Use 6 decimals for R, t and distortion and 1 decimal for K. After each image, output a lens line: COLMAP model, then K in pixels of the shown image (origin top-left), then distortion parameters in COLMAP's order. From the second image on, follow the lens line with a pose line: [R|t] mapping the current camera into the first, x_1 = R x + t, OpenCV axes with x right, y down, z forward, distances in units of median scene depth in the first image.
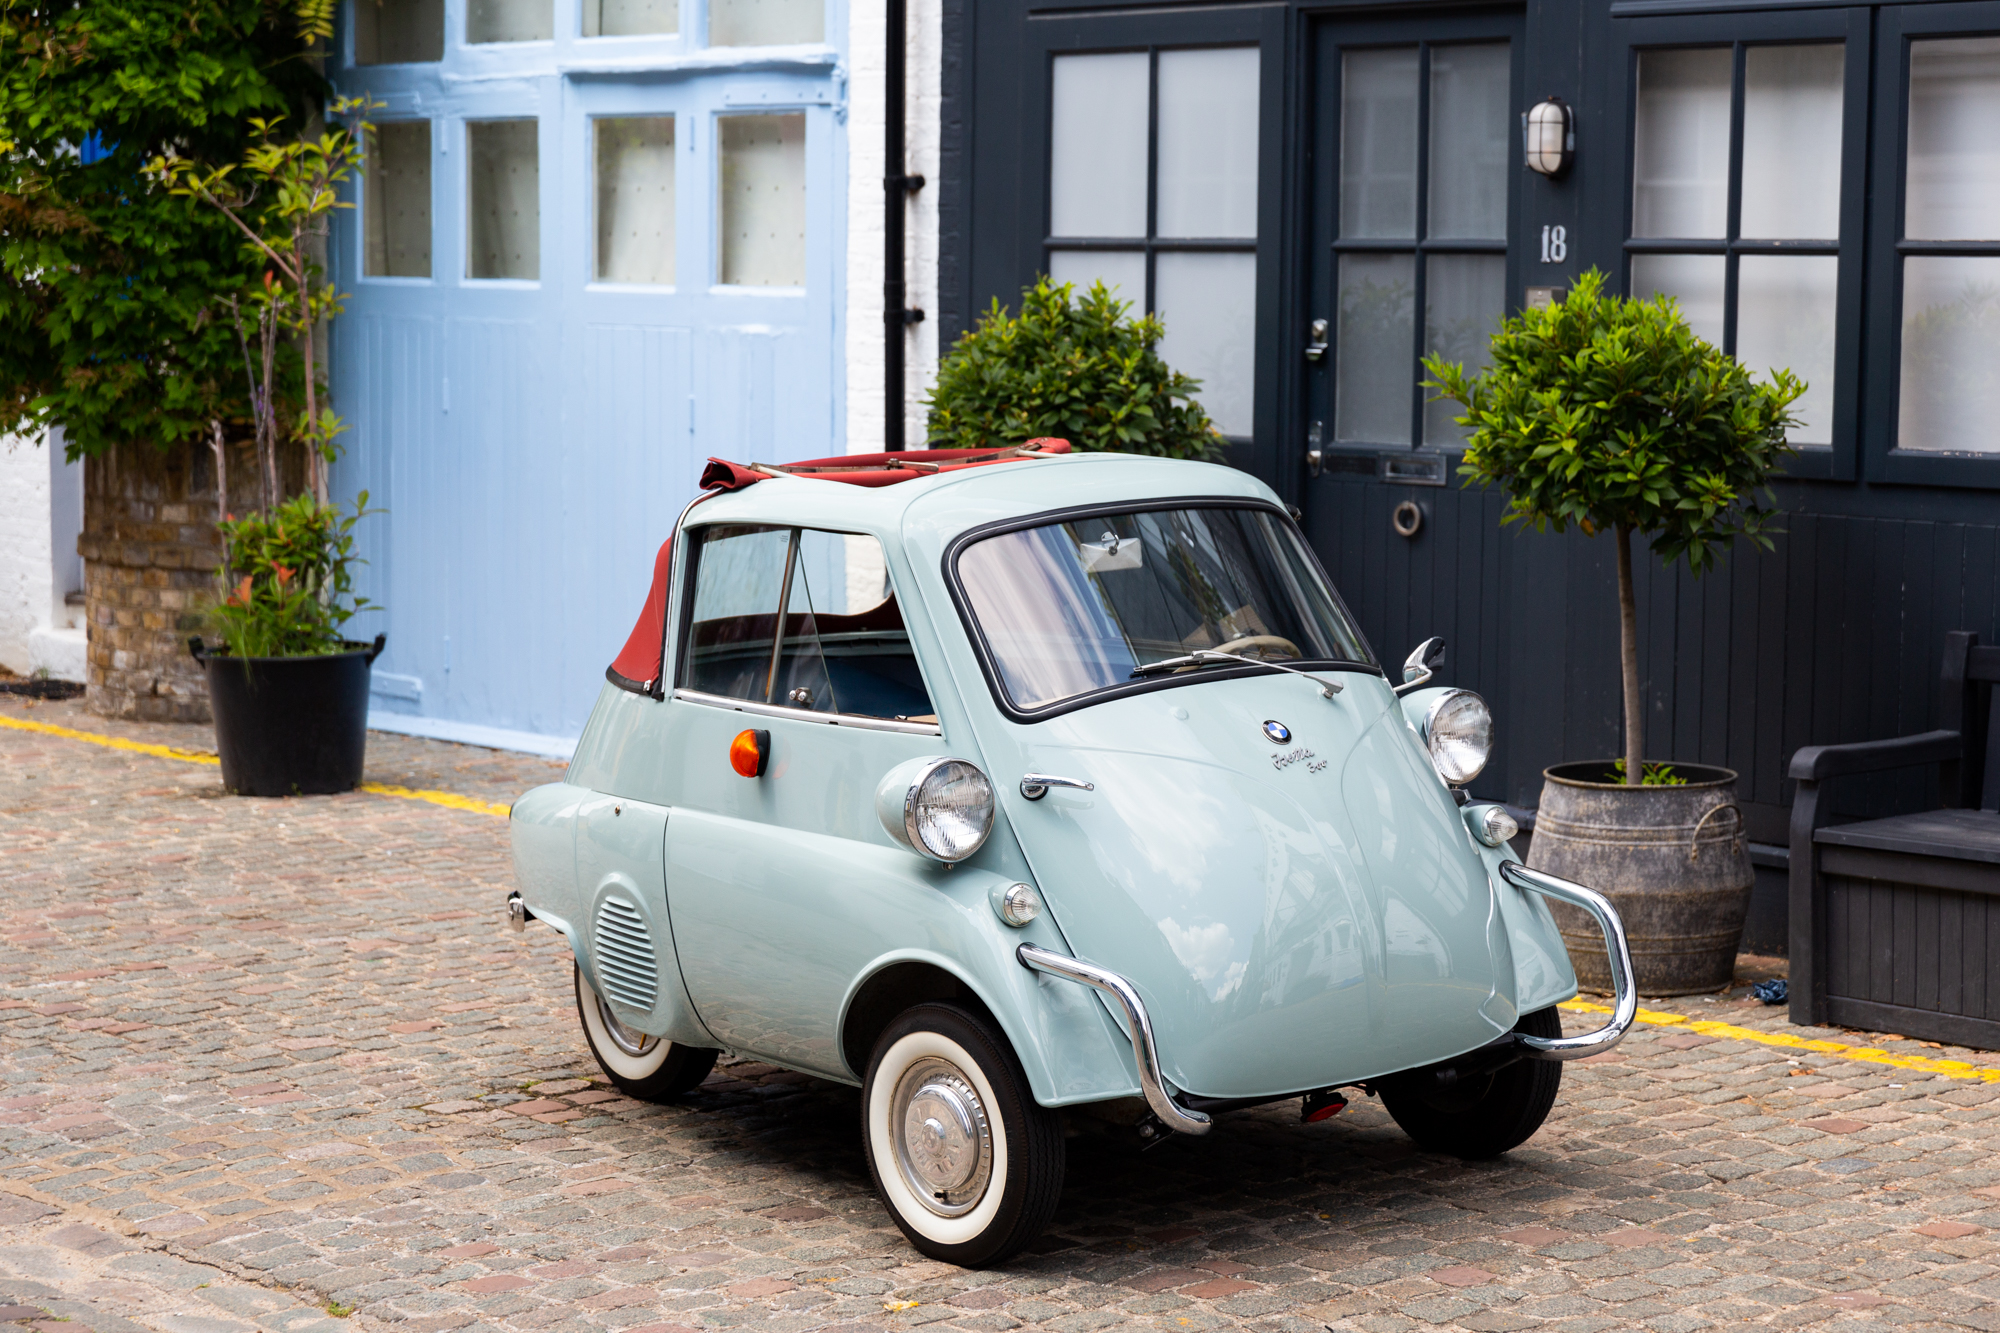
lens RADIAL K [[4047.5, 0, 1028.3], [0, 4047.5, 656.1], [0, 0, 1]] dist [-0.016032, 0.174808]
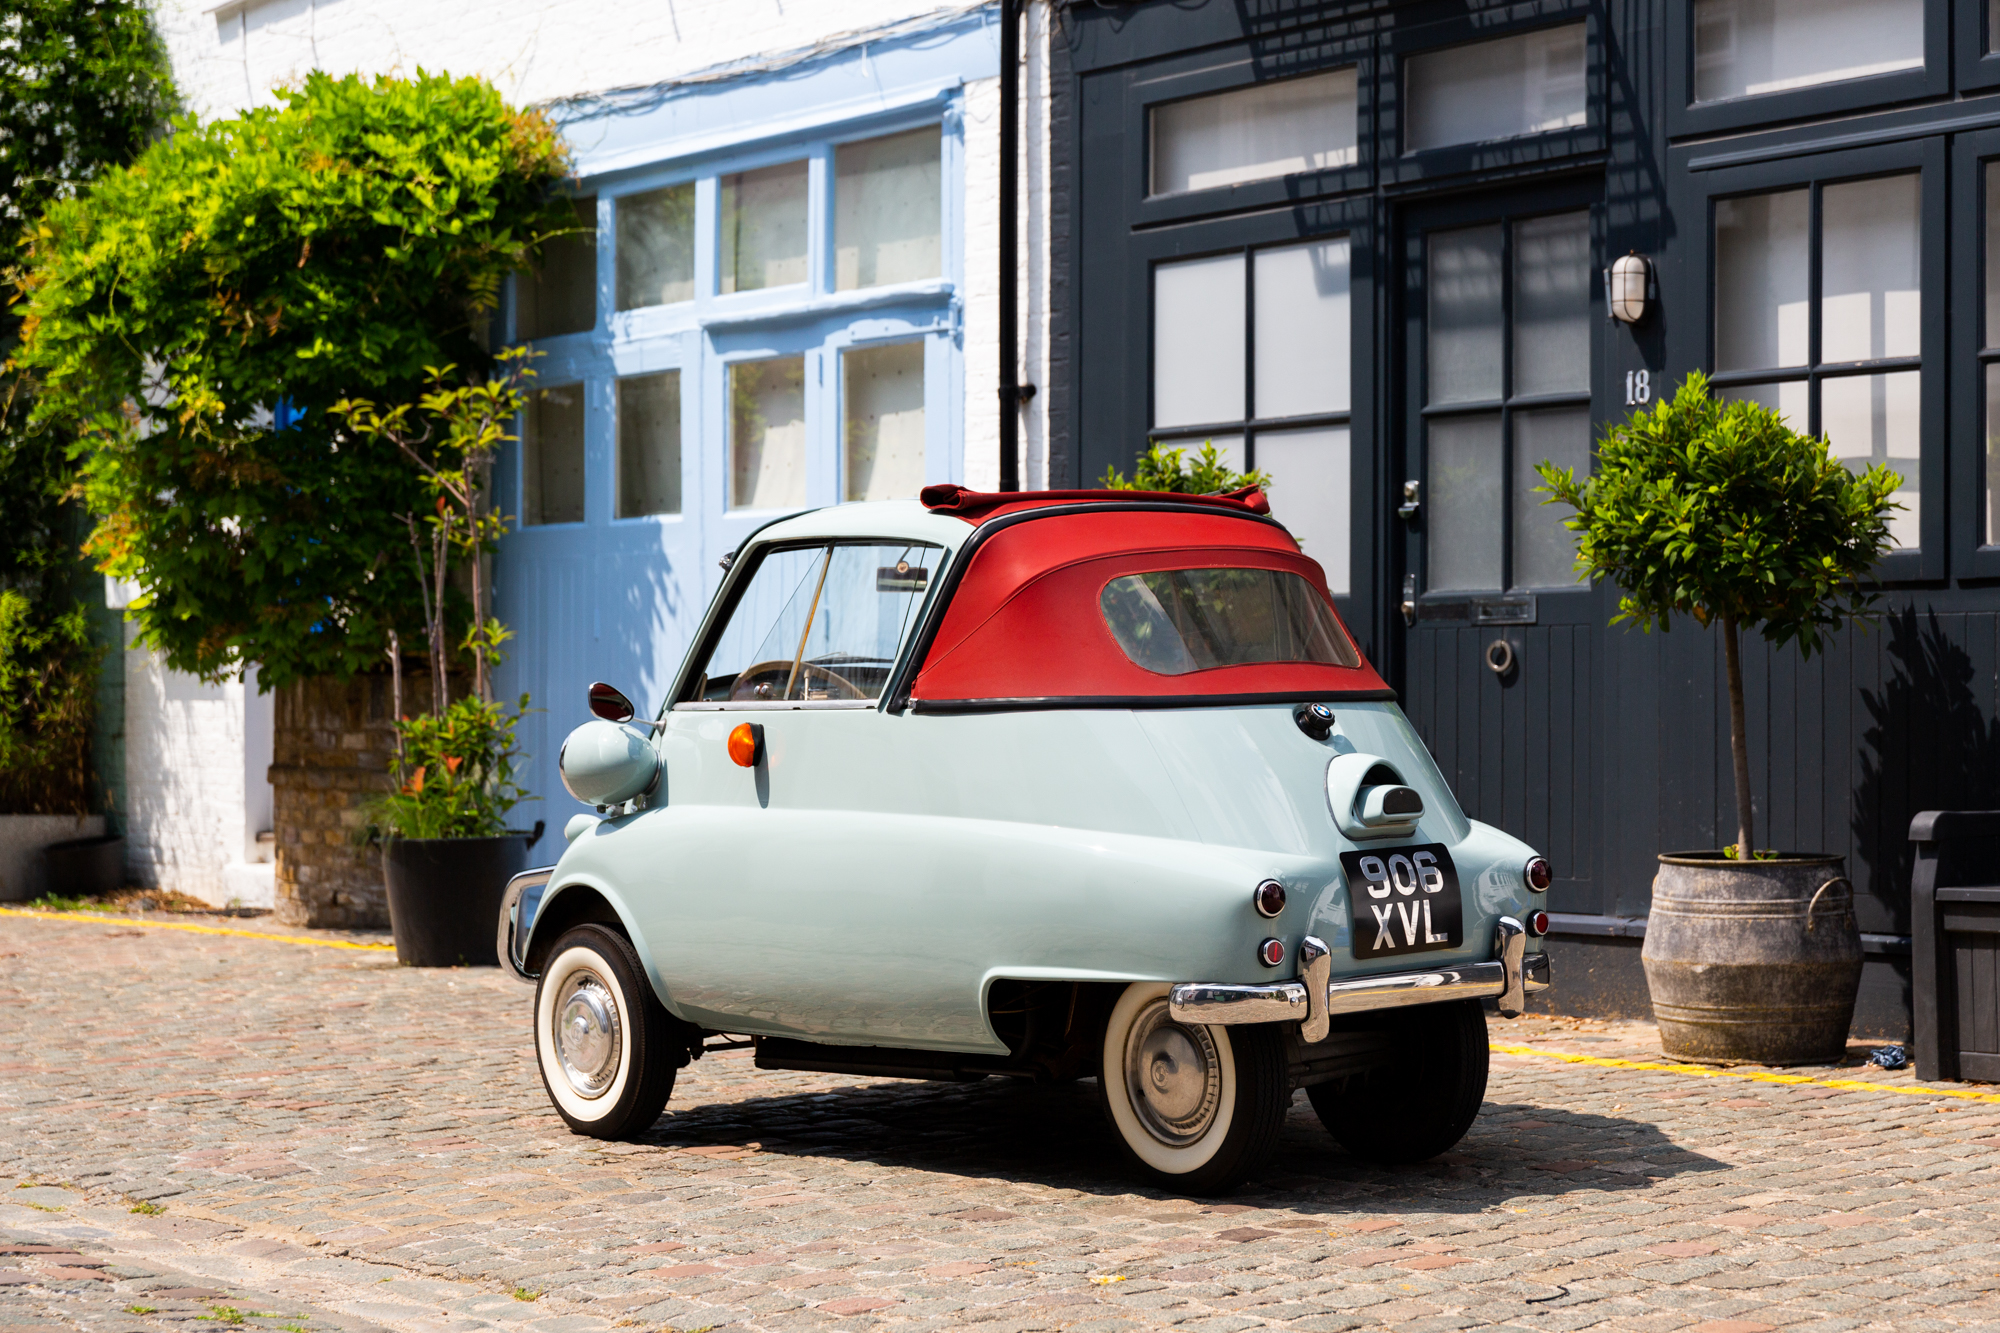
lens RADIAL K [[3382.1, 0, 1016.9], [0, 3382.1, 655.0], [0, 0, 1]] dist [-0.009969, 0.005259]
pose [[0.999862, -0.010958, -0.012460, -0.023215], [0.009713, 0.995345, -0.095888, 0.050088], [0.013453, 0.095753, 0.995314, 0.102148]]
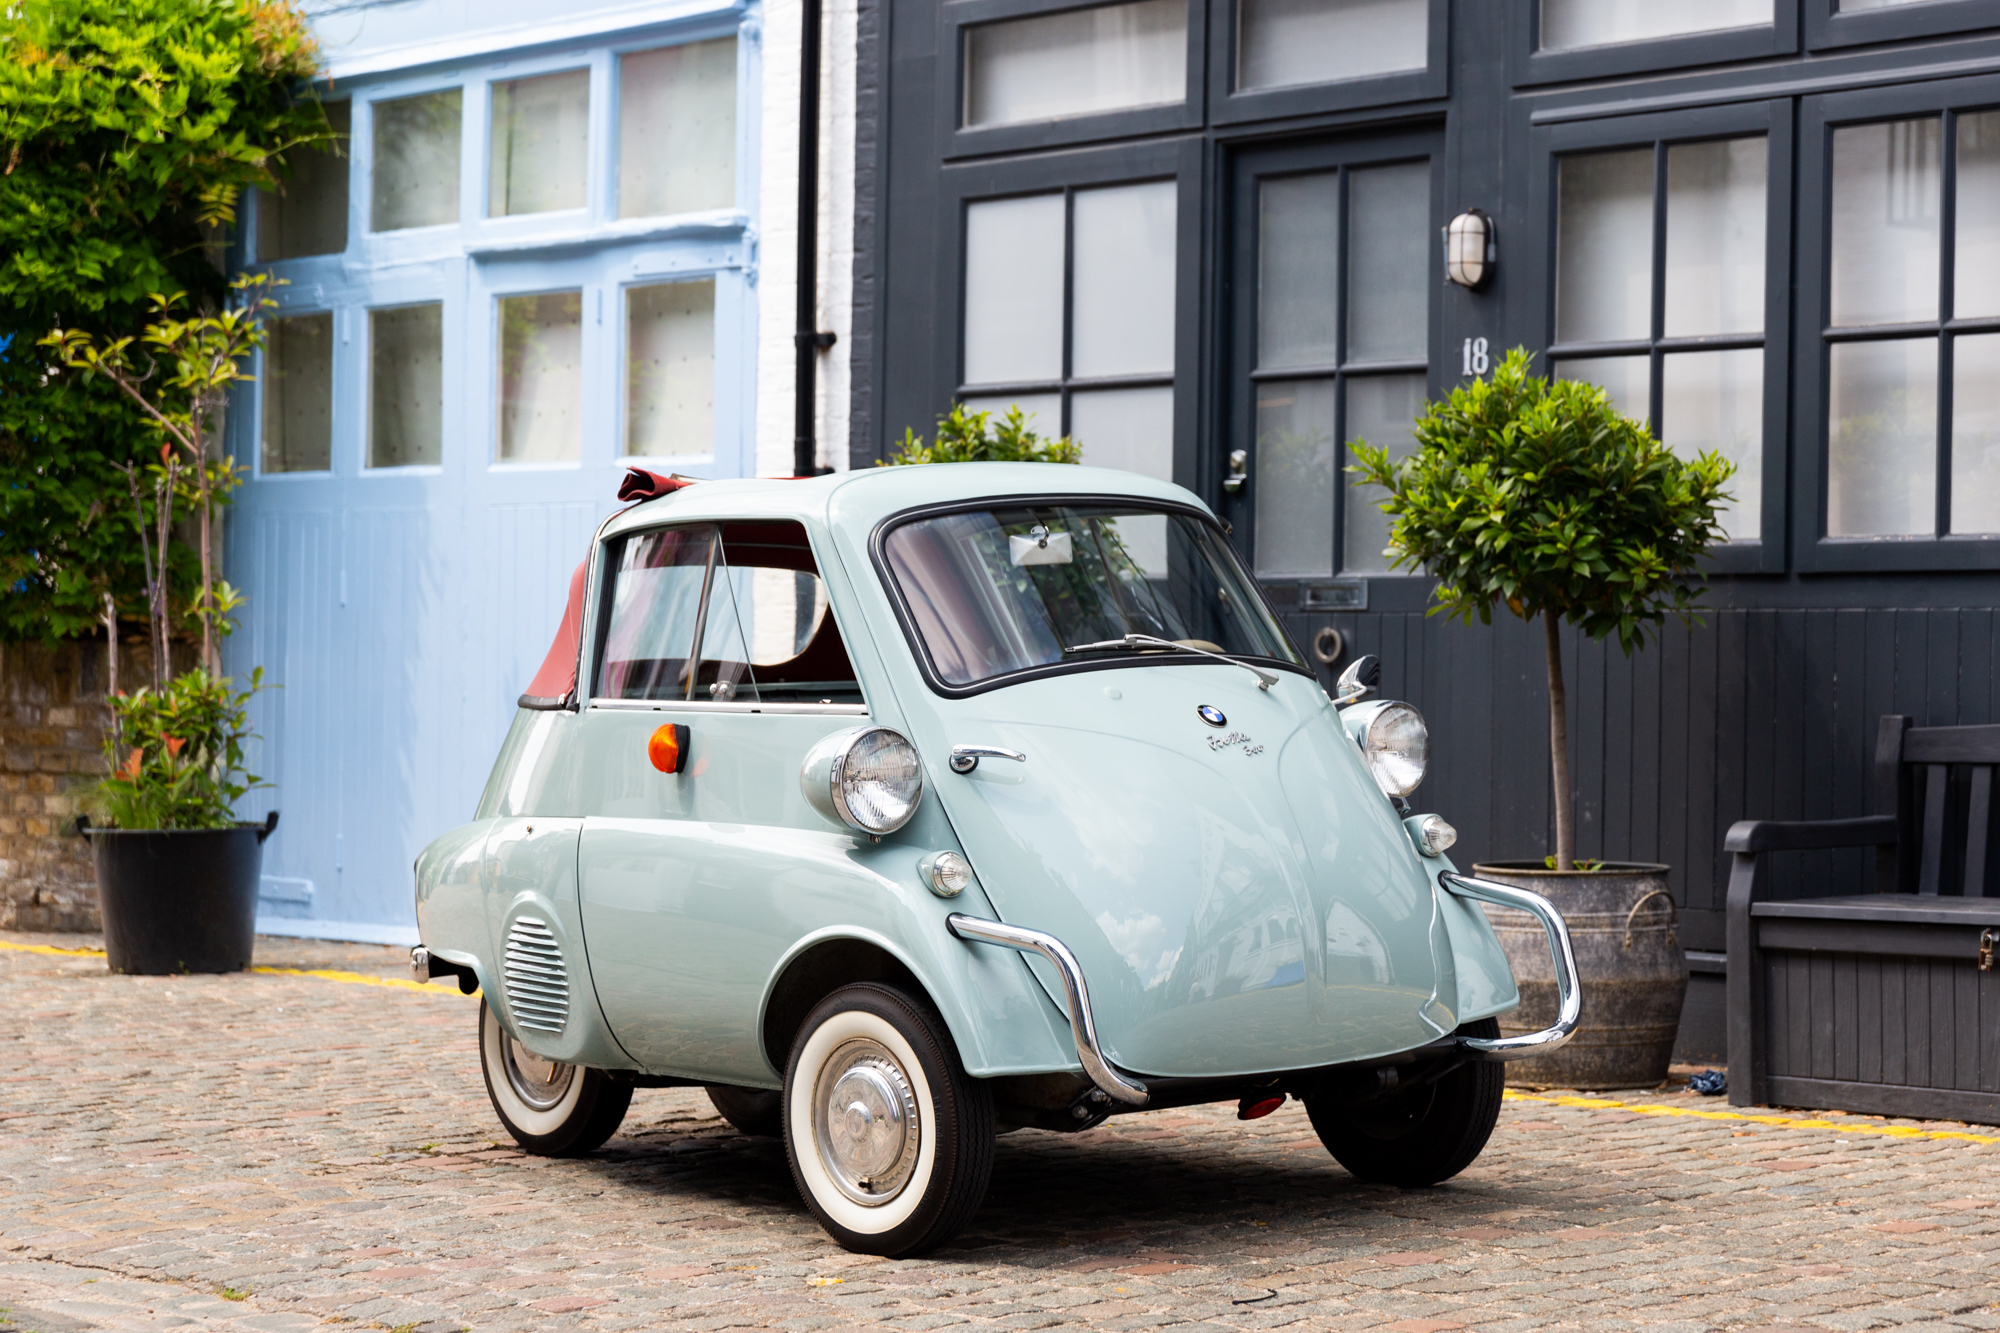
lens RADIAL K [[4090.9, 0, 1035.6], [0, 4090.9, 617.5], [0, 0, 1]] dist [-0.006049, 0.066595]
pose [[0.999601, 0.004197, 0.027926, -0.005234], [-0.001495, 0.995372, -0.096085, 0.054346], [-0.028200, 0.096005, 0.994981, 0.011232]]
